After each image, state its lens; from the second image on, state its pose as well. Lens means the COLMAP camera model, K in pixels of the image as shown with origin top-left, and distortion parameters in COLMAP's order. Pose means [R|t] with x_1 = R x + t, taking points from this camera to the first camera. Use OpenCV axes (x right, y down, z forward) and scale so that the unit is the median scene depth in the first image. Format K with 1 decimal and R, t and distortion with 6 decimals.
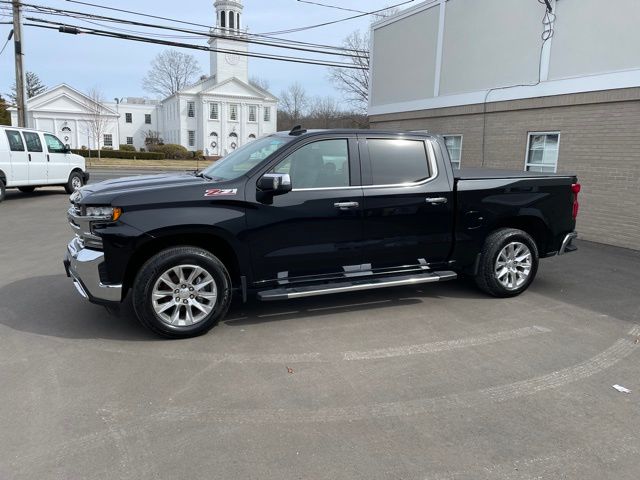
lens RADIAL K [[480.4, 0, 318.9], [0, 480.4, 239.8], [0, 0, 1]] dist [0.086561, -0.108857]
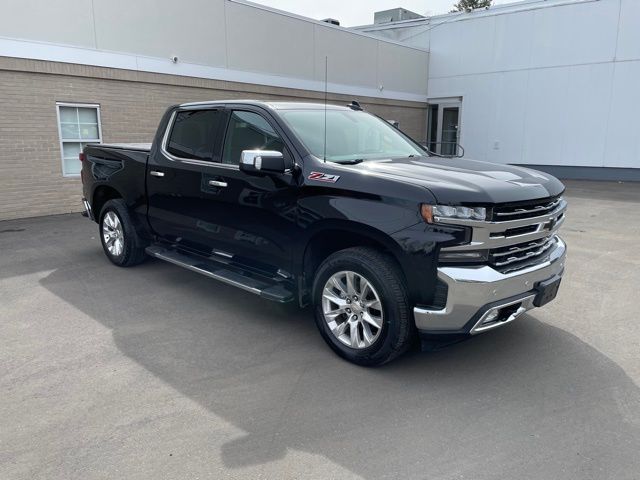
lens RADIAL K [[480.4, 0, 320.3], [0, 480.4, 235.6], [0, 0, 1]] dist [0.086561, -0.108857]
pose [[-0.391483, -0.209952, 0.895913, -0.492035], [0.154423, 0.944825, 0.288892, -0.138595], [-0.907135, 0.251446, -0.337462, 0.744483]]
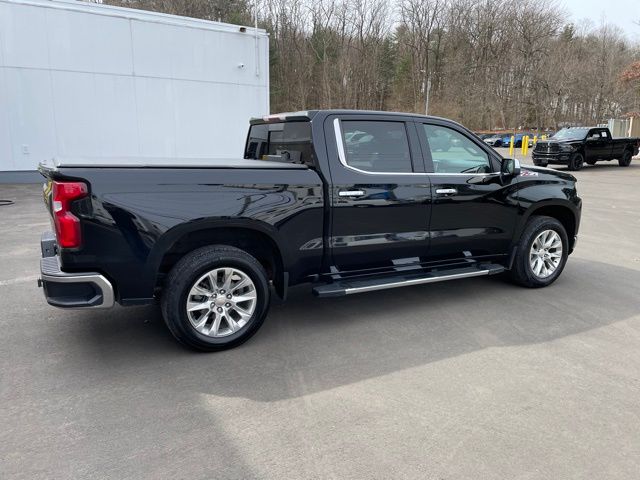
lens RADIAL K [[480.4, 0, 318.6], [0, 480.4, 236.0], [0, 0, 1]] dist [0.086561, -0.108857]
pose [[-0.994983, -0.014932, -0.098924, 0.117917], [-0.049866, 0.931233, 0.360996, -0.195940], [0.086731, 0.364118, -0.927306, 1.116269]]
